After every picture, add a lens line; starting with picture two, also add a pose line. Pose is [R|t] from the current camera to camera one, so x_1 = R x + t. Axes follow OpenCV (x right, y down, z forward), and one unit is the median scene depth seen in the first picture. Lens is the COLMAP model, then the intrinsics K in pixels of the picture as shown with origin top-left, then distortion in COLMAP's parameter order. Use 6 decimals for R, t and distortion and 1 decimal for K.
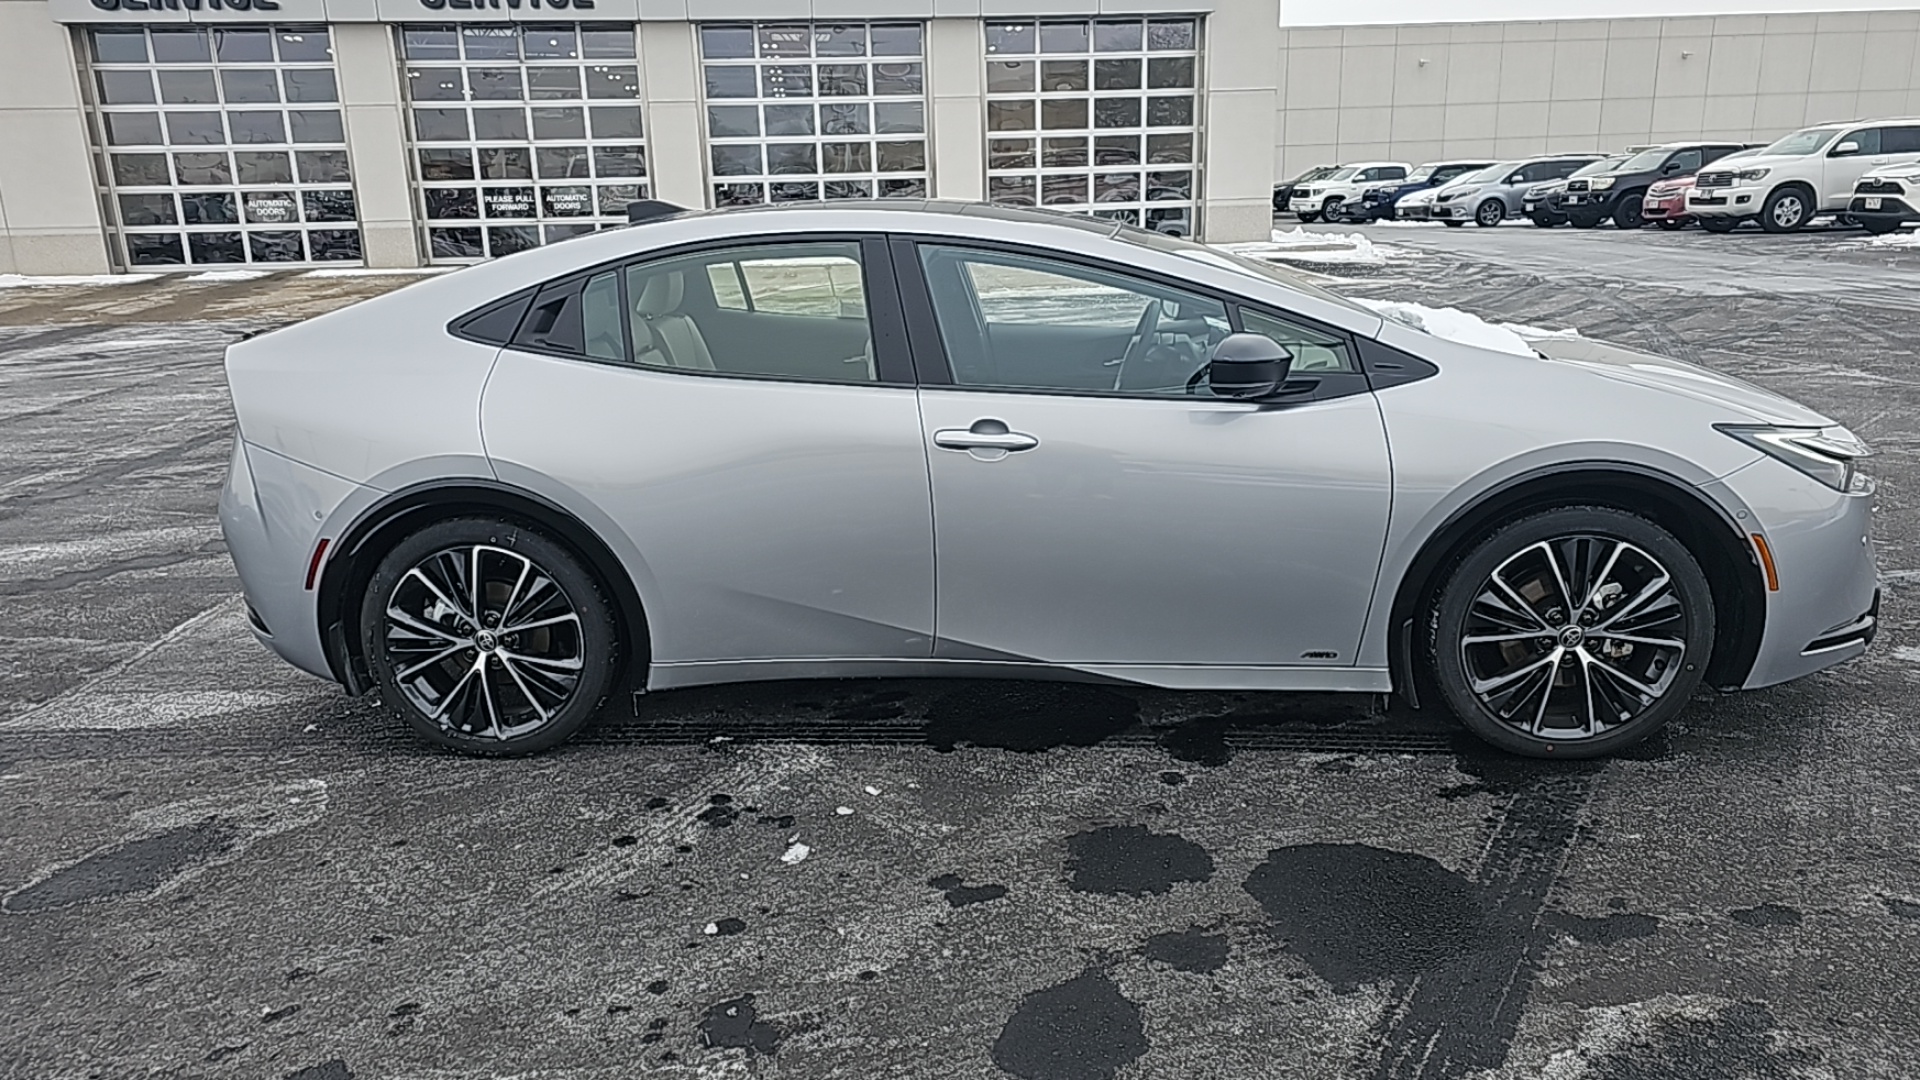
lens RADIAL K [[1338.1, 0, 962.8], [0, 1338.1, 532.7], [0, 0, 1]] dist [0.080996, -0.068499]
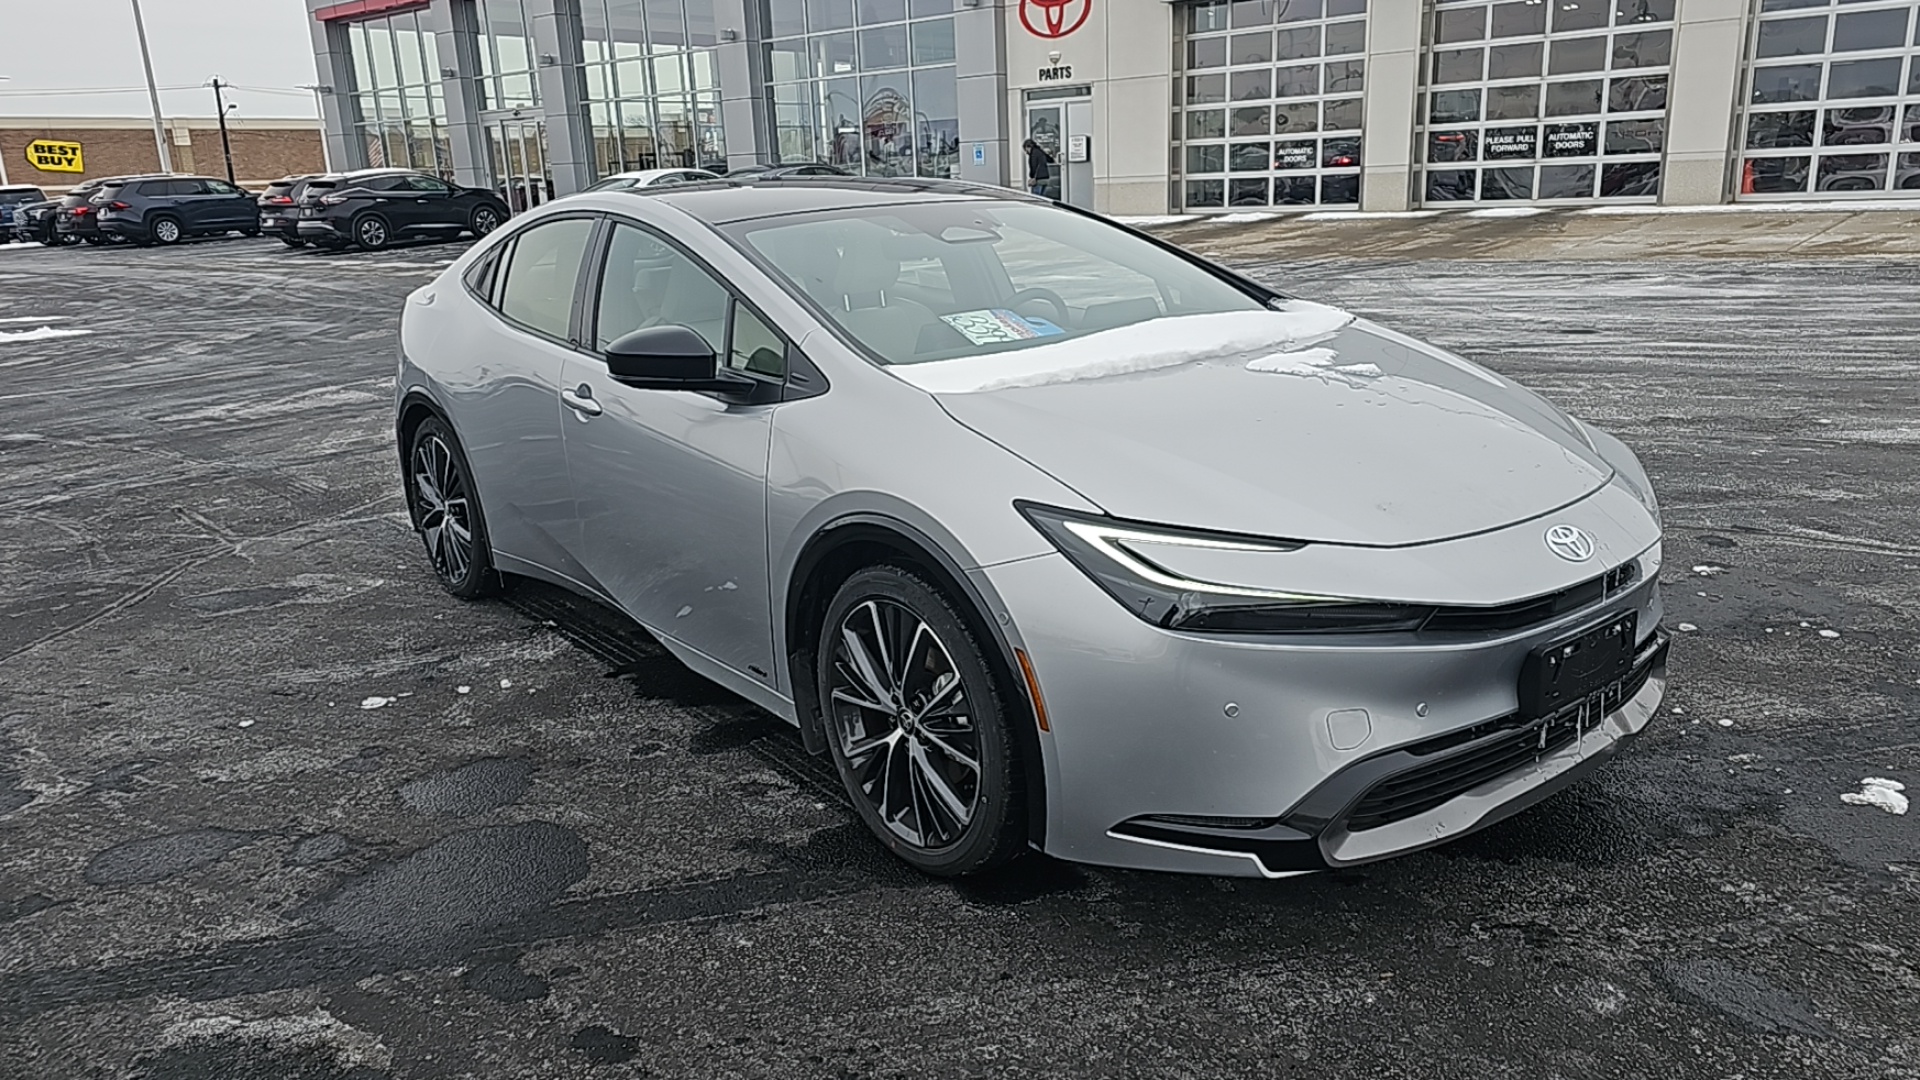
lens RADIAL K [[1338.1, 0, 962.8], [0, 1338.1, 532.7], [0, 0, 1]] dist [0.080996, -0.068499]
pose [[0.689971, 0.186740, -0.699334, 0.941129], [-0.156044, 0.981805, 0.108213, -0.121659], [0.706817, 0.034463, 0.706557, 0.397502]]
